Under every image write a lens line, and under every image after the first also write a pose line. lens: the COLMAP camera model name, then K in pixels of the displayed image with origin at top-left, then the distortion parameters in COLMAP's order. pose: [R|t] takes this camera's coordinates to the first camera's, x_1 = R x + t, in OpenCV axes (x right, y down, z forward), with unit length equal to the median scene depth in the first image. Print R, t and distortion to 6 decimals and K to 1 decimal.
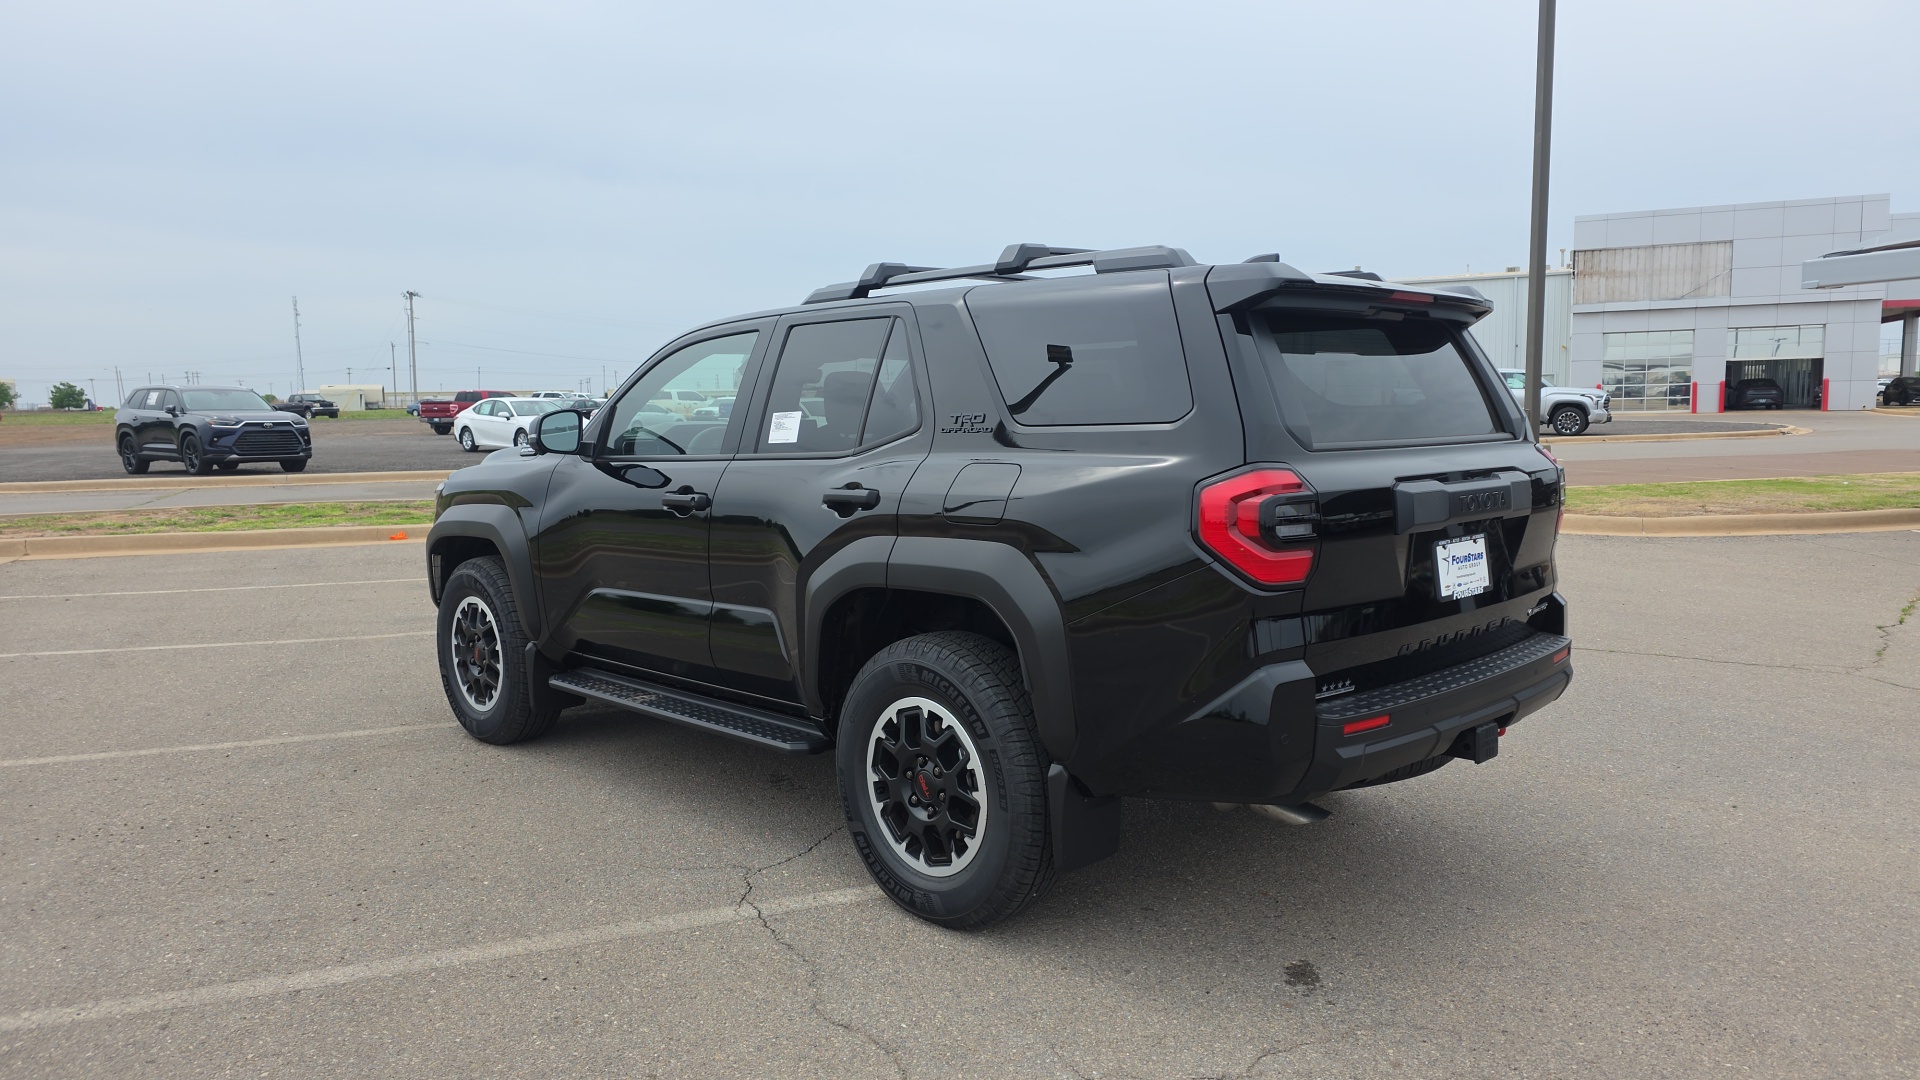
lens RADIAL K [[1304.0, 0, 984.9], [0, 1304.0, 591.4], [0, 0, 1]] dist [0.058345, -0.071180]
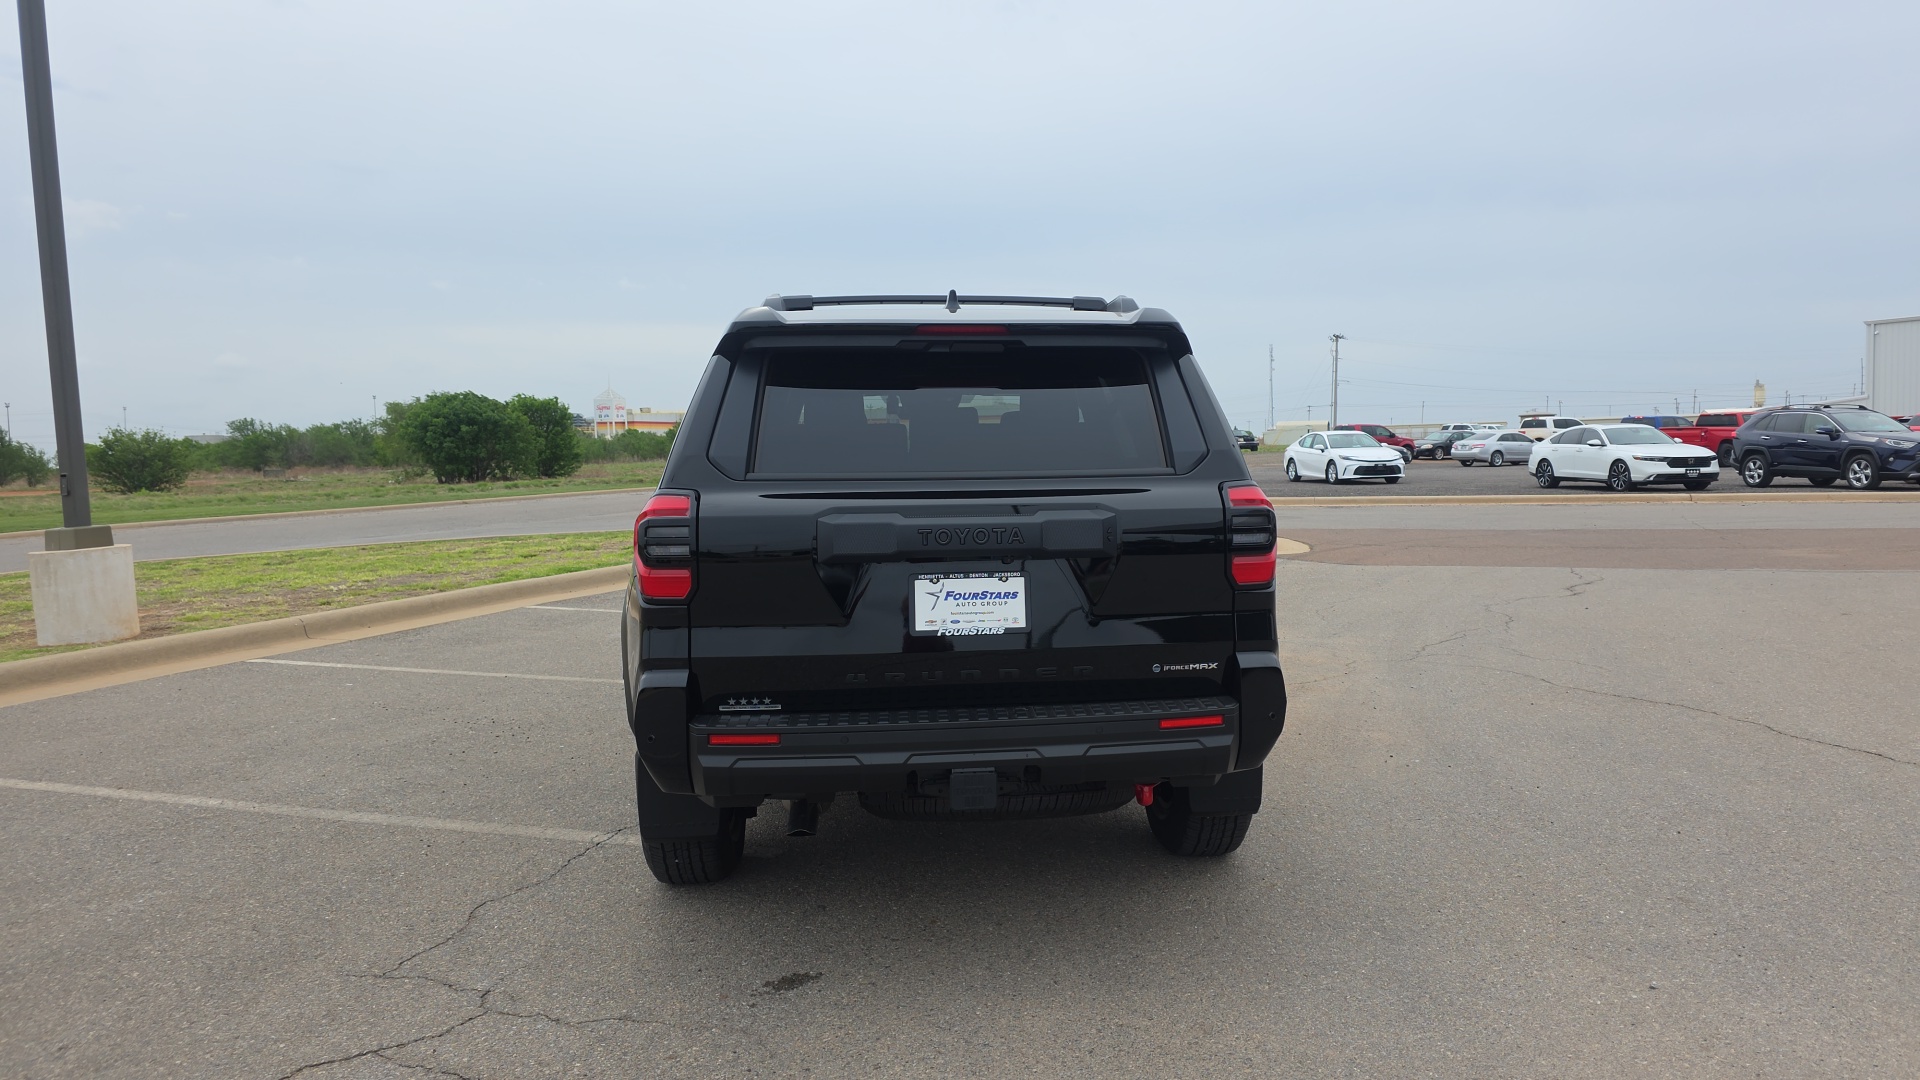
lens RADIAL K [[1284.3, 0, 963.5], [0, 1284.3, 540.9], [0, 0, 1]] dist [0.057693, -0.069705]
pose [[0.769307, 0.044834, -0.637304, 0.894664], [-0.083633, 0.996018, -0.030888, -0.032890], [0.633381, 0.077062, 0.769993, 0.245698]]
